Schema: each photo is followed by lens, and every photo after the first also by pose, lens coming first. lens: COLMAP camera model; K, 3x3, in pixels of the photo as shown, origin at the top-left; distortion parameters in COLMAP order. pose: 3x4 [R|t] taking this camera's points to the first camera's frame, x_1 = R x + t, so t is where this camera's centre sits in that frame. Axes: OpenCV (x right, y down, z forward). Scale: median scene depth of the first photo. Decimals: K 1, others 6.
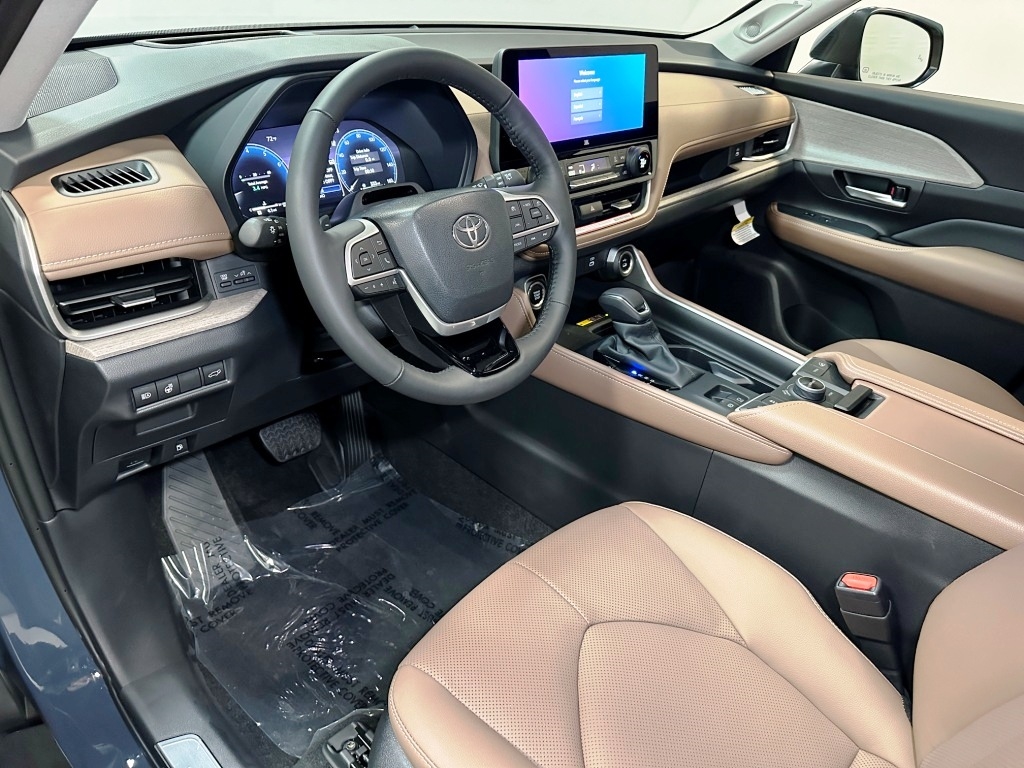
lens RADIAL K [[704.3, 0, 501.3], [0, 704.3, 387.1], [0, 0, 1]] dist [0.071066, -0.152316]
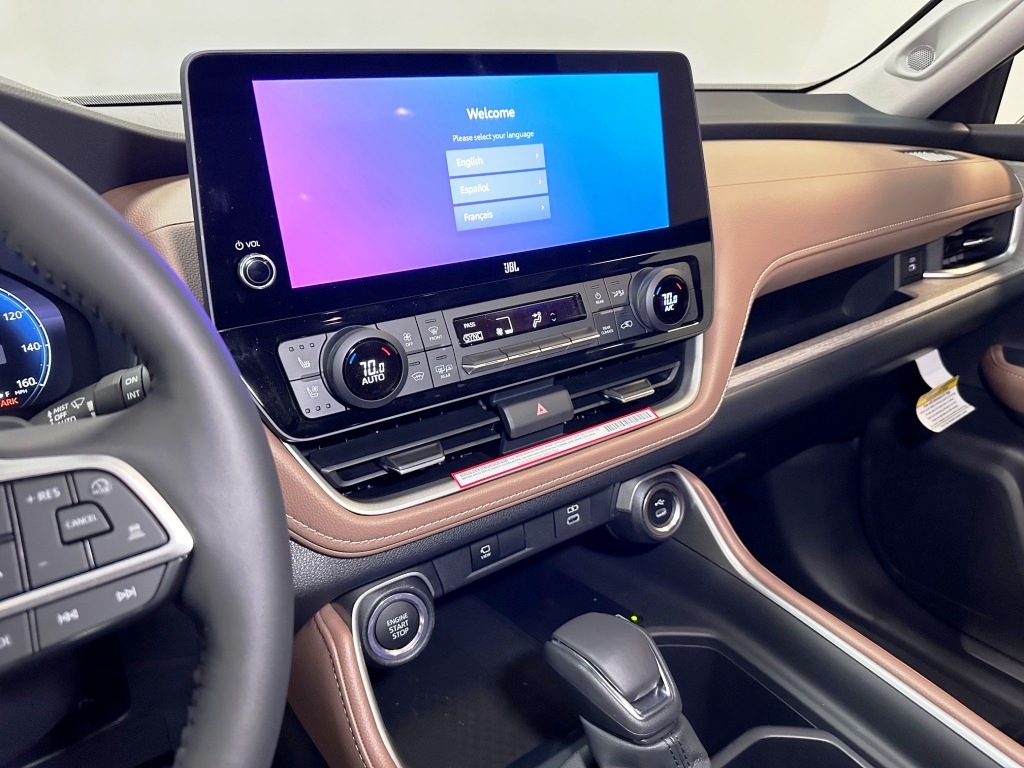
lens RADIAL K [[714.2, 0, 512.0], [0, 714.2, 384.0], [0, 0, 1]] dist [0.049043, -0.084619]
pose [[0.974214, -0.038128, -0.222381, 0.194917], [-0.004248, 0.982344, -0.187033, -0.174006], [0.225586, 0.183155, 0.956852, 0.536615]]
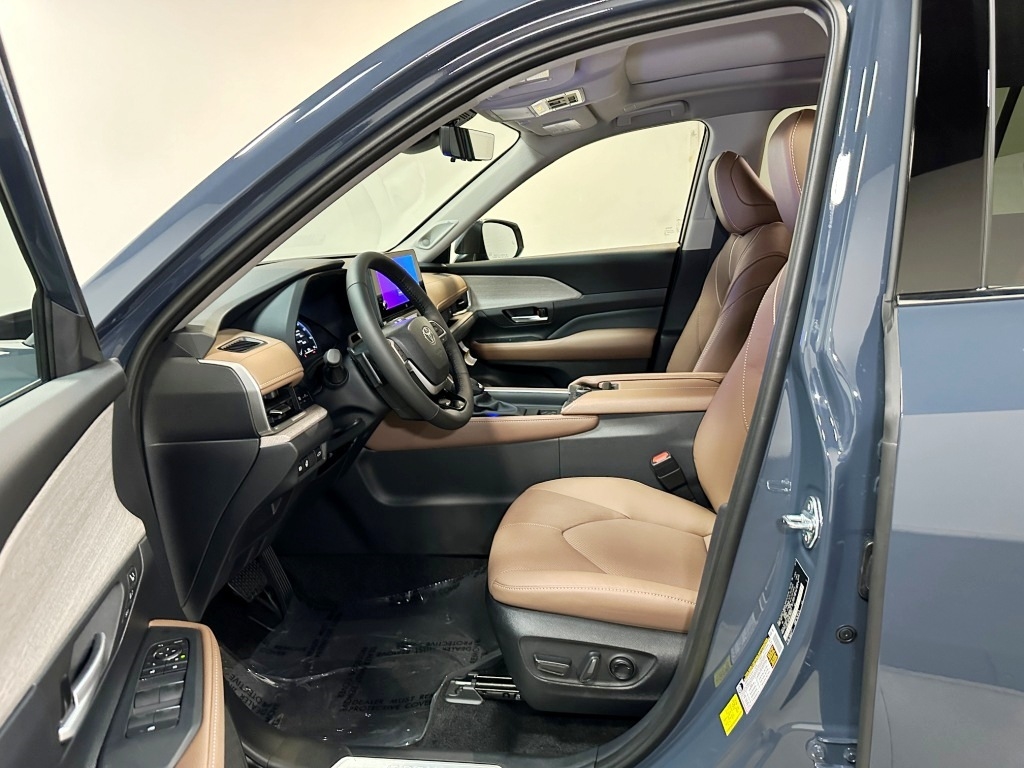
lens RADIAL K [[704.3, 0, 501.3], [0, 704.3, 387.1], [0, 0, 1]] dist [0.071066, -0.152316]
pose [[0.801875, -0.251458, 0.542002, -0.569759], [0.407878, 0.893256, -0.189023, 0.195959], [-0.436615, 0.372643, 0.818843, -0.317853]]
